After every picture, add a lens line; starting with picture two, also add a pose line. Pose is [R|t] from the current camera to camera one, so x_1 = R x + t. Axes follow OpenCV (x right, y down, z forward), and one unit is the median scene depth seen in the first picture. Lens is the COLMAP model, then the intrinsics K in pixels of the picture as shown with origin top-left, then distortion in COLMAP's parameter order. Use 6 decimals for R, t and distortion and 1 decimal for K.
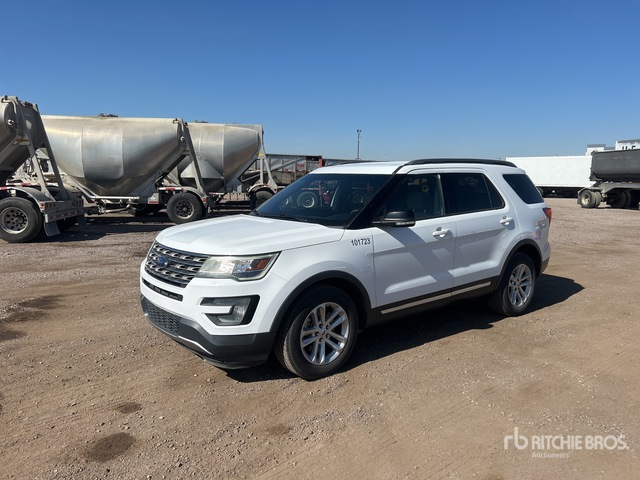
lens RADIAL K [[514.5, 0, 317.9], [0, 514.5, 239.8], [0, 0, 1]] dist [-0.026303, -0.003269]
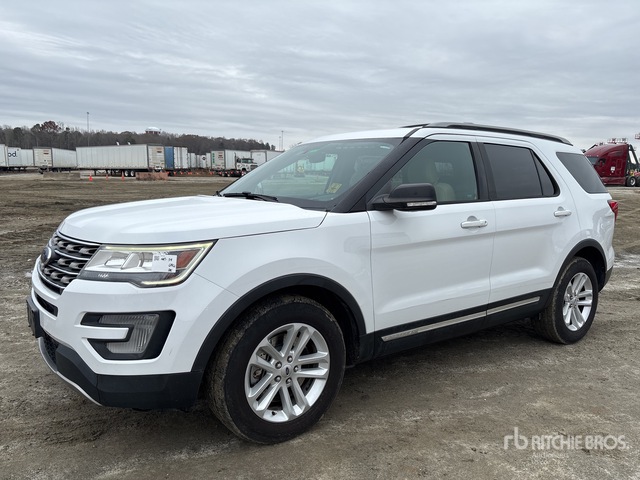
lens RADIAL K [[479.6, 0, 321.8], [0, 479.6, 242.8], [0, 0, 1]] dist [0.012760, -0.001495]
pose [[0.998860, 0.023355, -0.041634, 0.070810], [-0.023869, 0.999644, -0.011899, 0.026551], [0.041342, 0.012879, 0.999062, 0.387240]]
